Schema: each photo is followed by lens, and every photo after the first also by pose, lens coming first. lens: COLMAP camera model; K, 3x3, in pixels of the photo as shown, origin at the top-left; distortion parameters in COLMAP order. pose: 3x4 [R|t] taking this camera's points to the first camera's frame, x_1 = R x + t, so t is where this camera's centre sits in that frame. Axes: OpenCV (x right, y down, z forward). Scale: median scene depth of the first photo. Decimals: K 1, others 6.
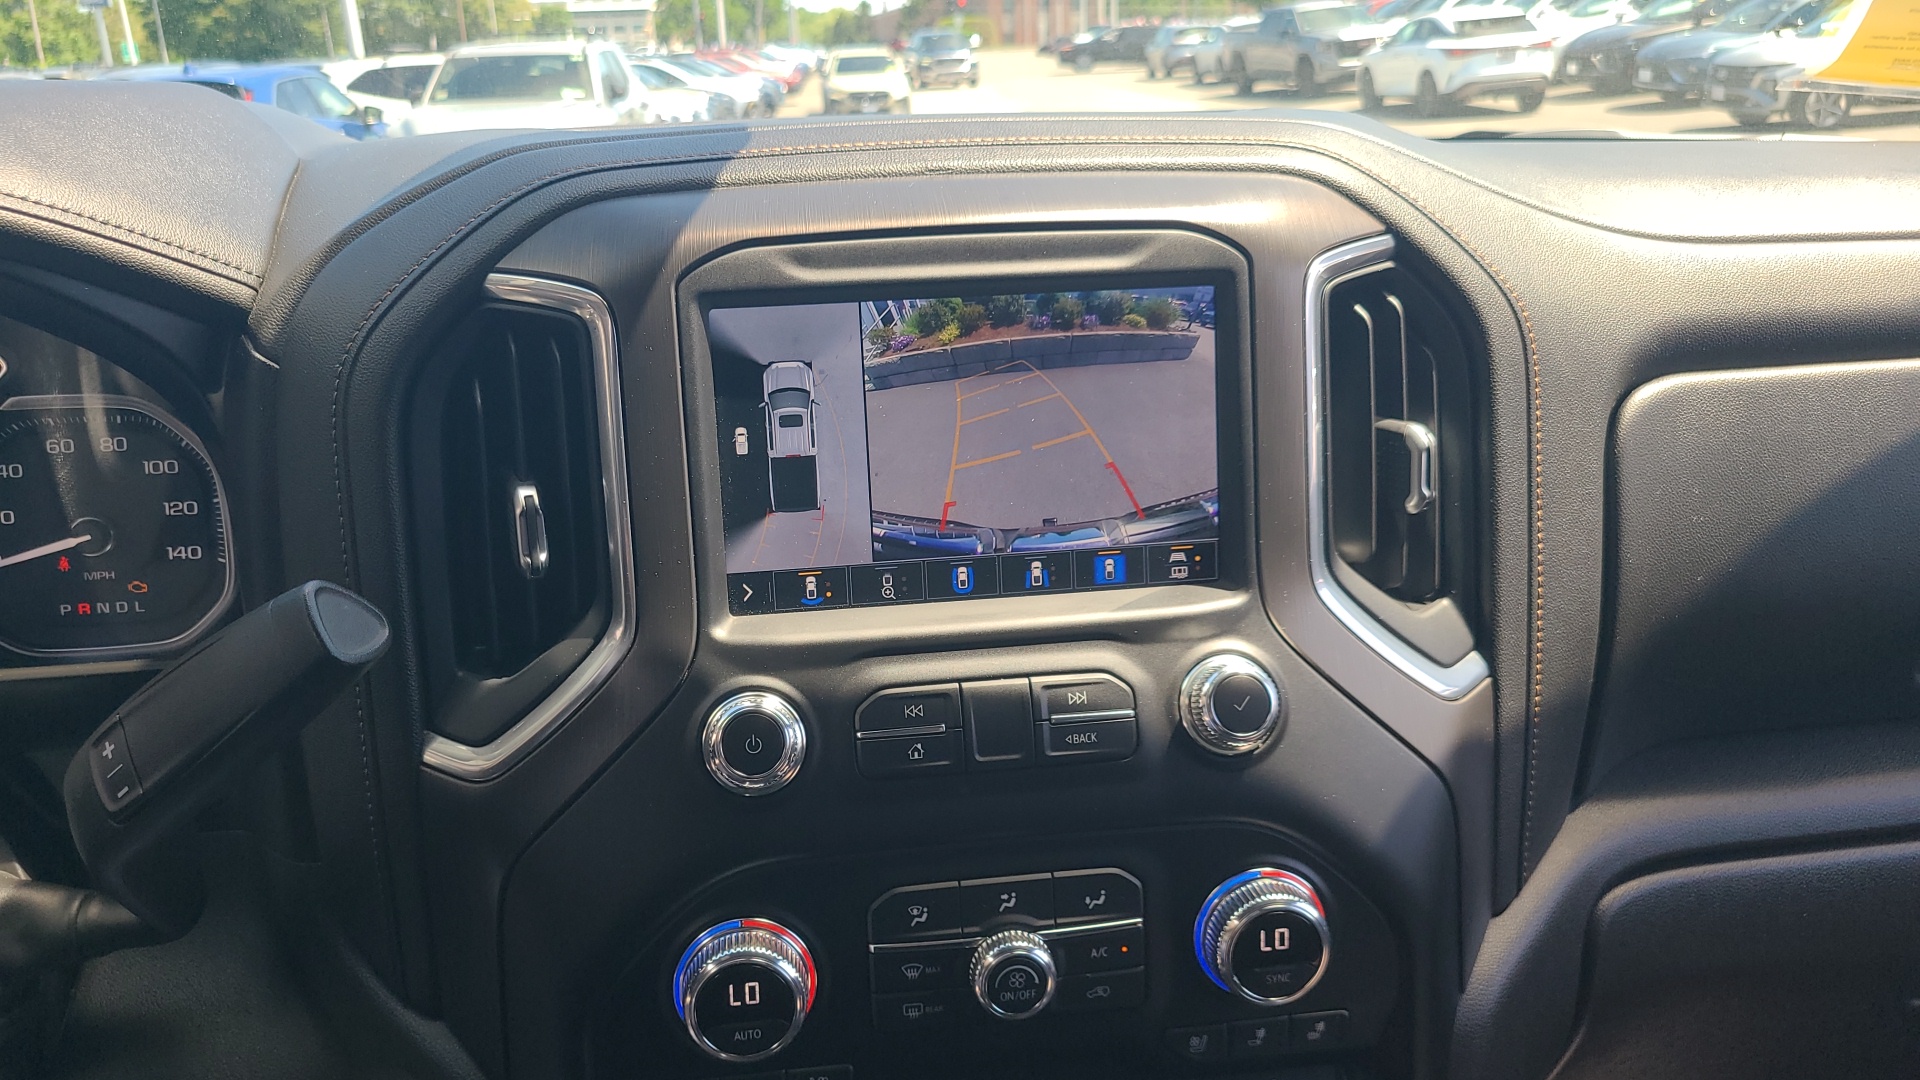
lens RADIAL K [[1480.2, 0, 936.3], [0, 1480.2, 537.6], [0, 0, 1]] dist [0.041364, -0.039672]
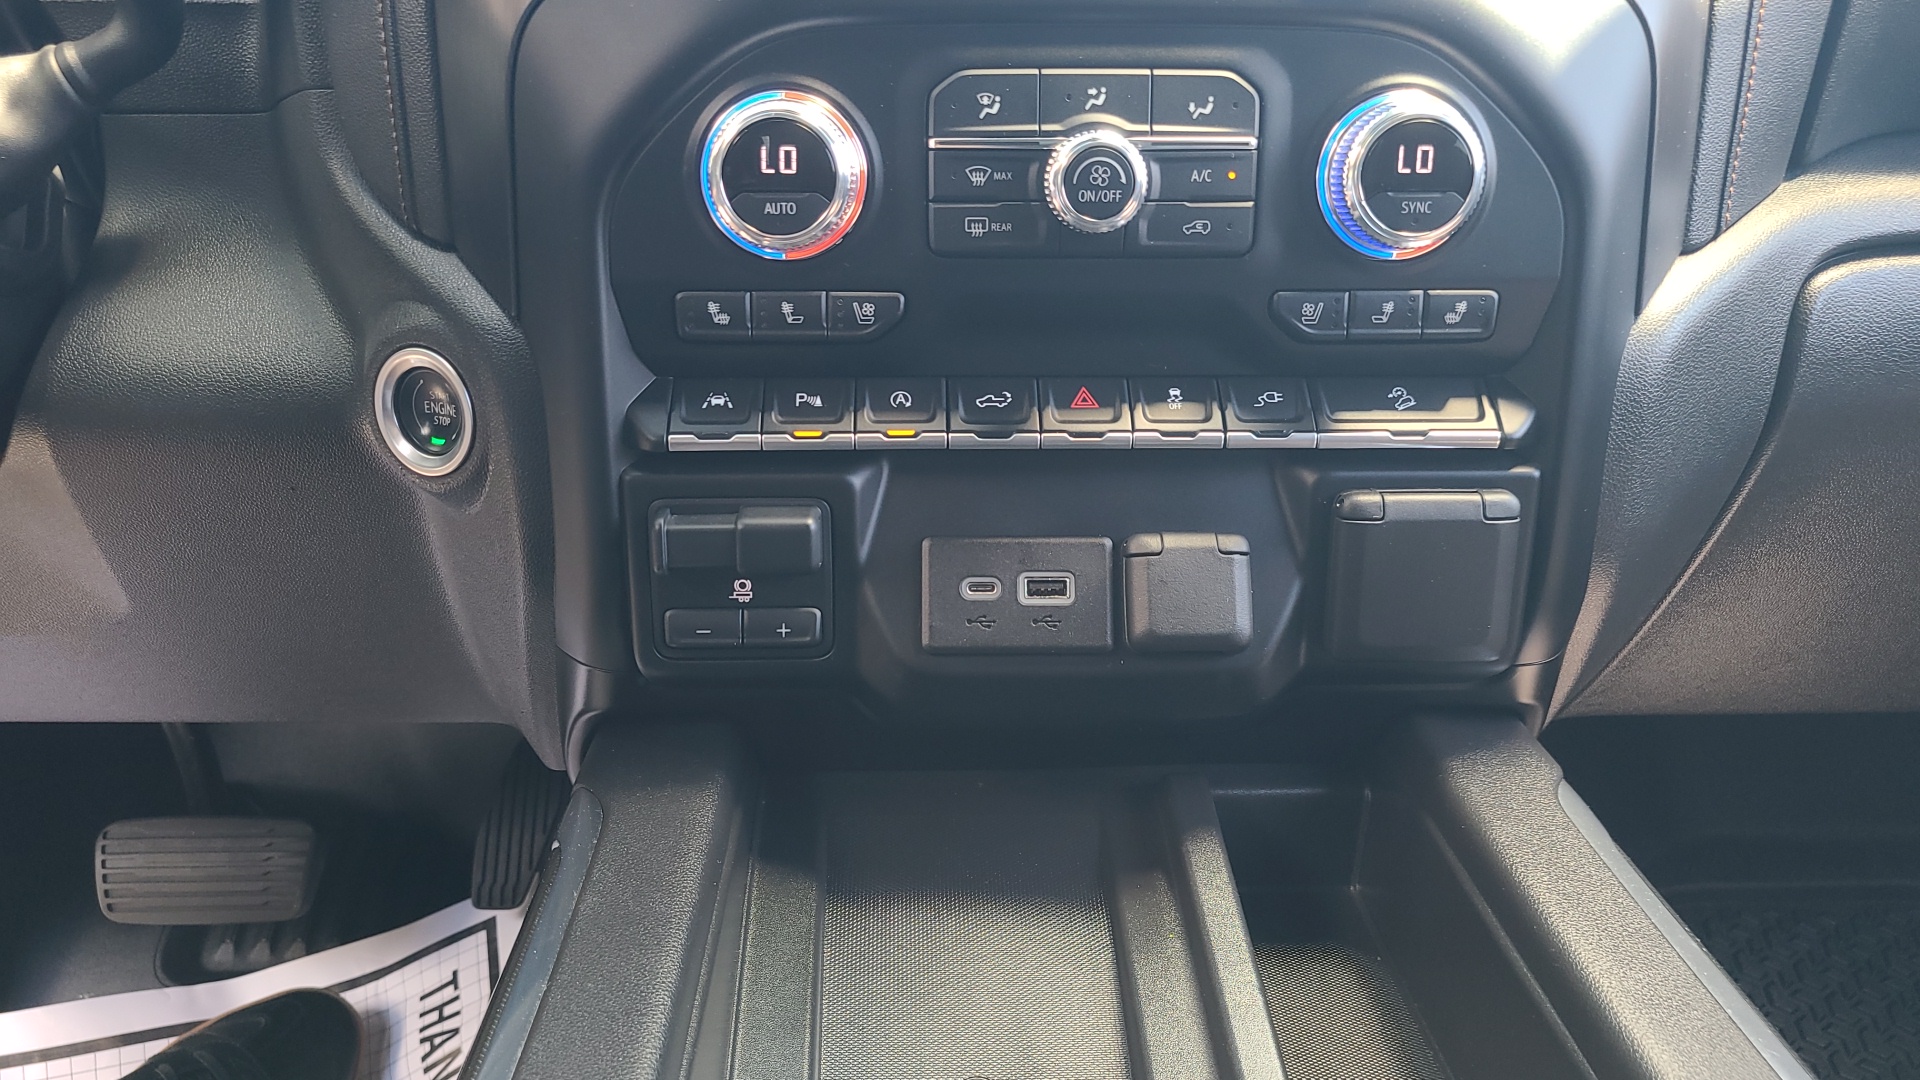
lens RADIAL K [[1486.7, 0, 953.7], [0, 1486.7, 518.4], [0, 0, 1]] dist [0.039535, -0.029295]
pose [[0.994426, 0.064322, -0.083540, 0.053649], [-0.059243, 0.996322, 0.061910, 0.433051], [0.087215, -0.056616, 0.994579, 0.136263]]
